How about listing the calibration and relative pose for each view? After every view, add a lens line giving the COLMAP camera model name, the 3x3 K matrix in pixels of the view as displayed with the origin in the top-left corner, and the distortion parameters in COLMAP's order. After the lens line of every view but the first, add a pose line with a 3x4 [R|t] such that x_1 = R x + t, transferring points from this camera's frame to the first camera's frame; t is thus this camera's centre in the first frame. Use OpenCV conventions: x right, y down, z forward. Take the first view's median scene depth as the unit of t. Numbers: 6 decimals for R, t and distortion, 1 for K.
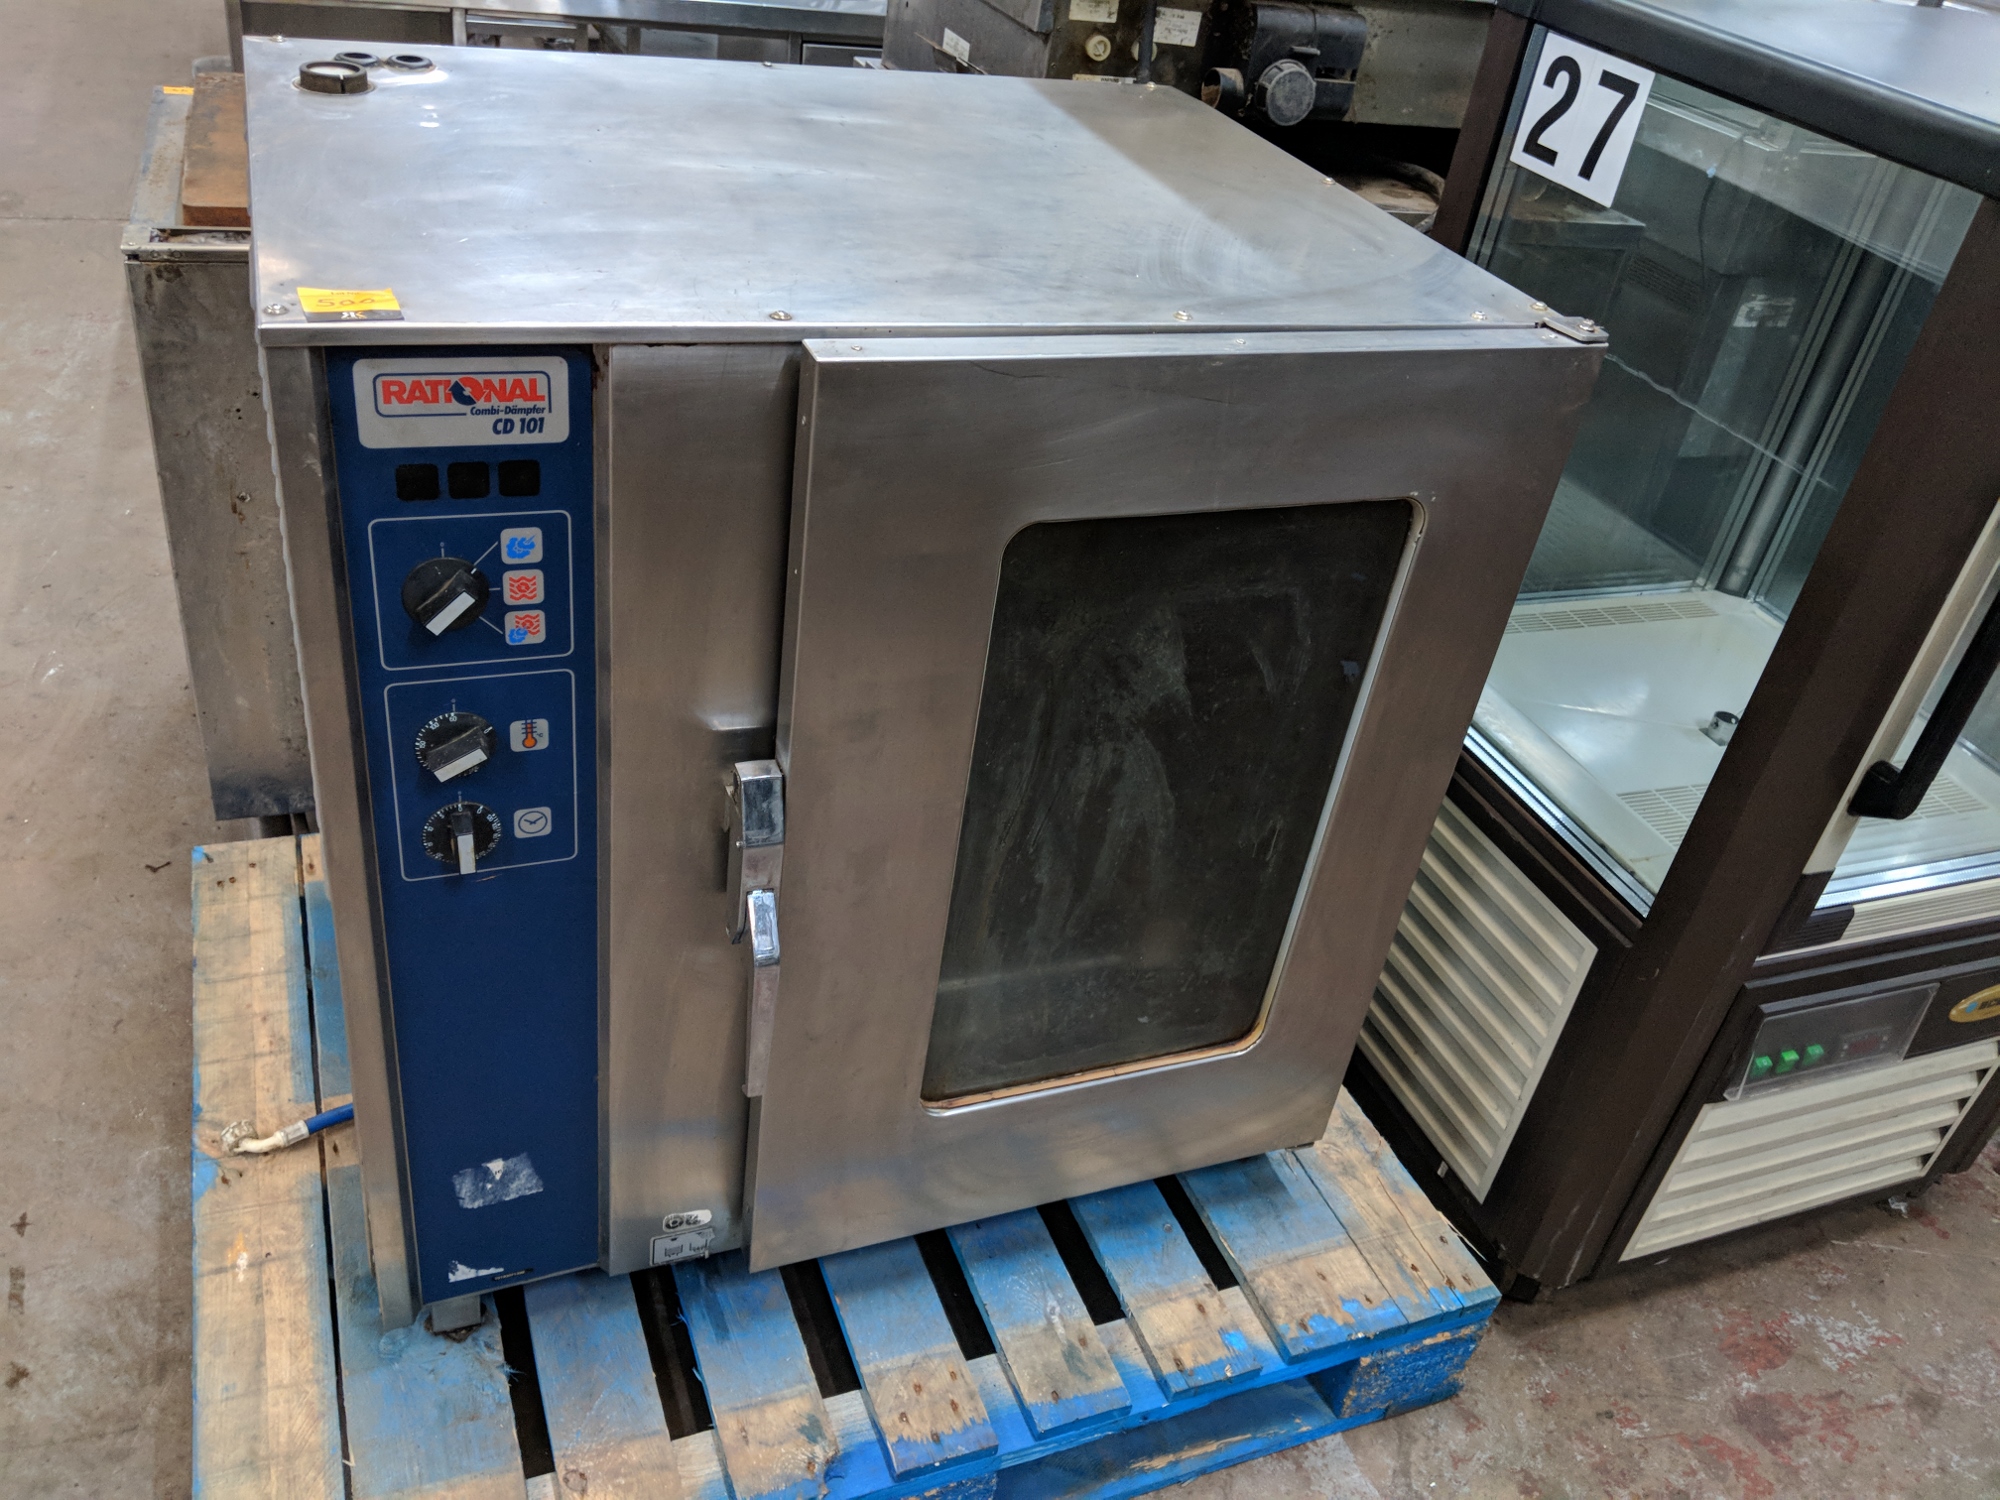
lens RADIAL K [[1616.0, 0, 1009.6], [0, 1616.0, 763.5], [0, 0, 1]] dist [0.048542, -0.091725]
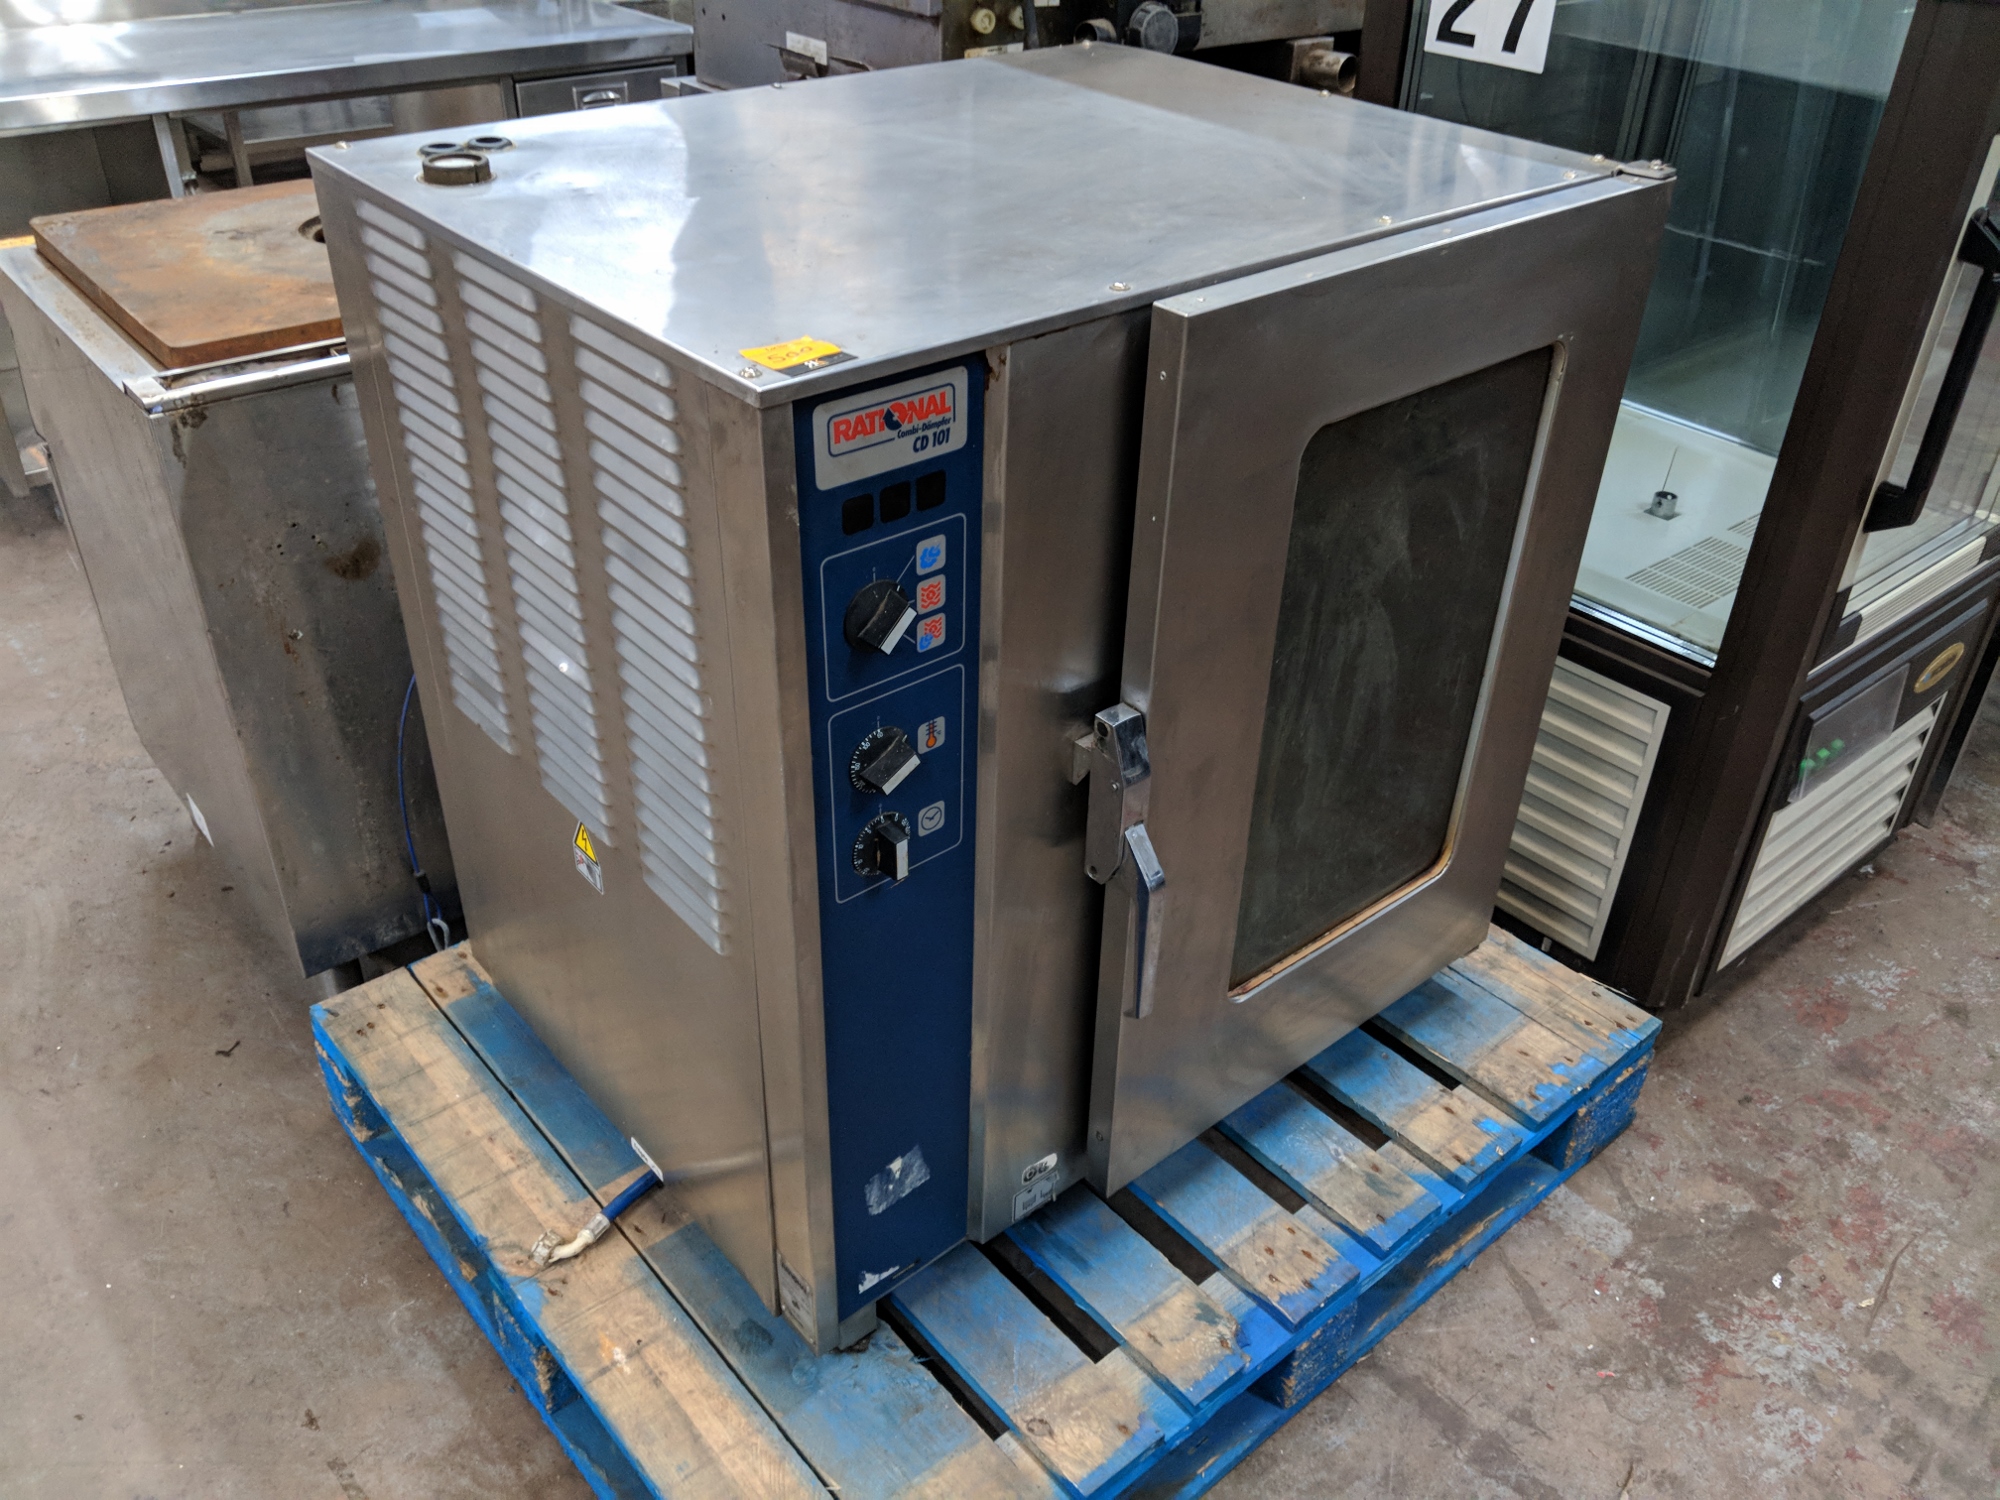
lens RADIAL K [[1616.0, 0, 999.7], [0, 1616.0, 768.5], [0, 0, 1]] dist [0.048542, -0.091725]
pose [[0.940962, -0.269403, 0.204969, -0.348101], [0.266112, 0.962938, 0.043994, -0.022534], [-0.209224, 0.013148, 0.977779, -0.030236]]
